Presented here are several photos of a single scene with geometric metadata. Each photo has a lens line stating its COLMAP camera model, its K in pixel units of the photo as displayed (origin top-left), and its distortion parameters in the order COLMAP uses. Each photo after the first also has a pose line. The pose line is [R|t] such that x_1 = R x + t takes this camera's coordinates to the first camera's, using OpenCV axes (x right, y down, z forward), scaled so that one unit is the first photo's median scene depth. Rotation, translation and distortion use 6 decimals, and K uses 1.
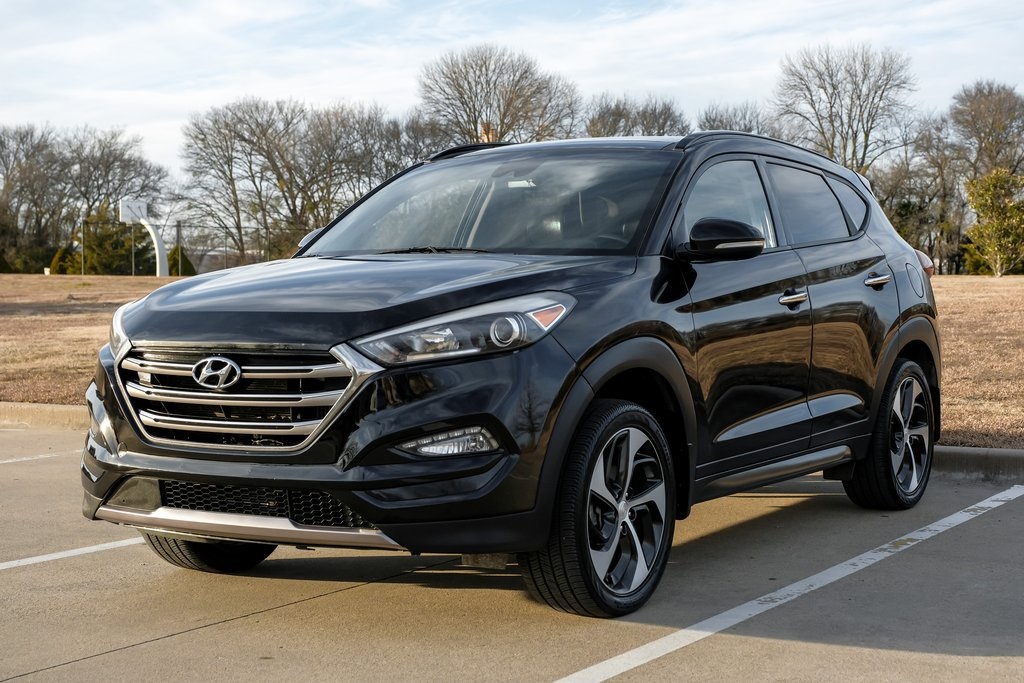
lens RADIAL K [[1633.4, 0, 496.5], [0, 1633.4, 328.8], [0, 0, 1]] dist [0.009761, 0.000000]
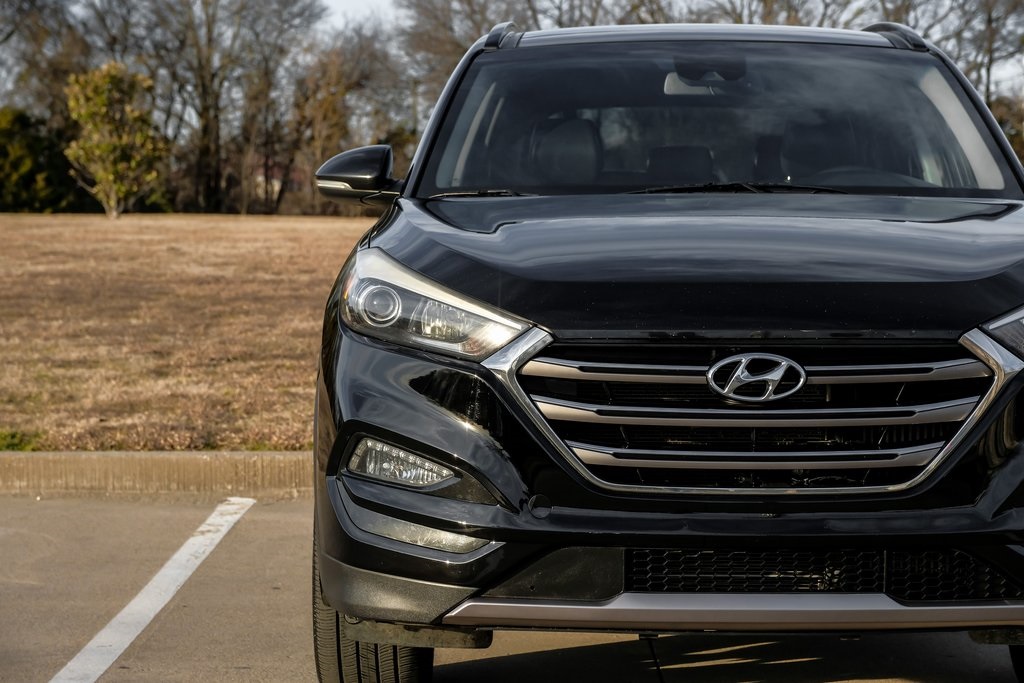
lens RADIAL K [[2315.9, 0, 518.6], [0, 2315.9, 348.0], [0, 0, 1]] dist [0.059761, 0.000000]
pose [[0.860598, -0.022888, 0.508771, -0.816963], [0.010402, 0.999571, 0.027372, -0.012346], [-0.509179, -0.018264, 0.860467, 0.295303]]
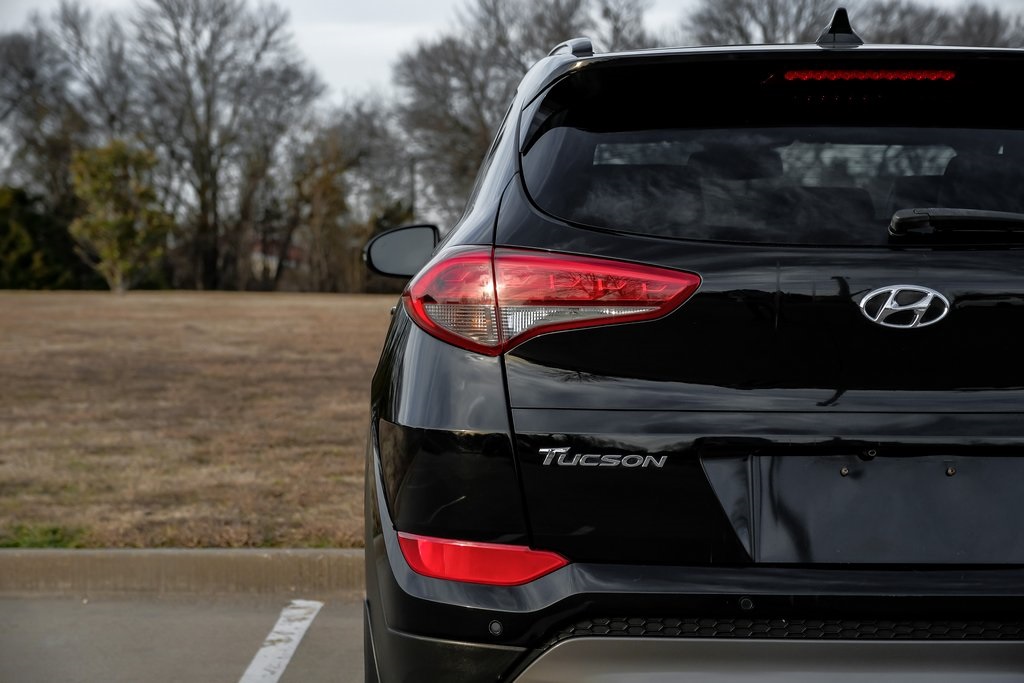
lens RADIAL K [[2315.9, 0, 511.6], [0, 2315.9, 339.8], [0, 0, 1]] dist [0.059761, 0.000000]
pose [[0.860232, -0.003358, 0.509892, -0.799771], [0.009607, 0.999908, -0.009622, -0.017288], [-0.509813, 0.013176, 0.860184, 0.483406]]
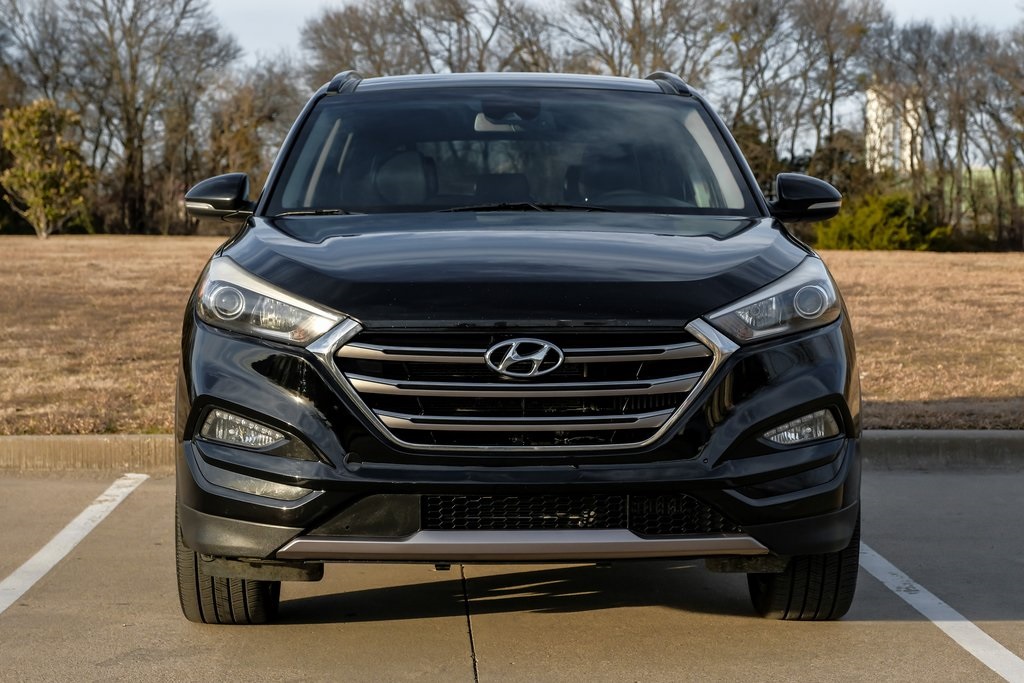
lens RADIAL K [[2094.2, 0, 512.2], [0, 2094.2, 335.7], [0, 0, 1]] dist [0.061439, 0.000000]
pose [[0.837086, -0.021932, 0.546631, -0.847543], [0.014240, 0.999731, 0.018304, -0.003674], [-0.546885, -0.007538, 0.837174, 0.150311]]
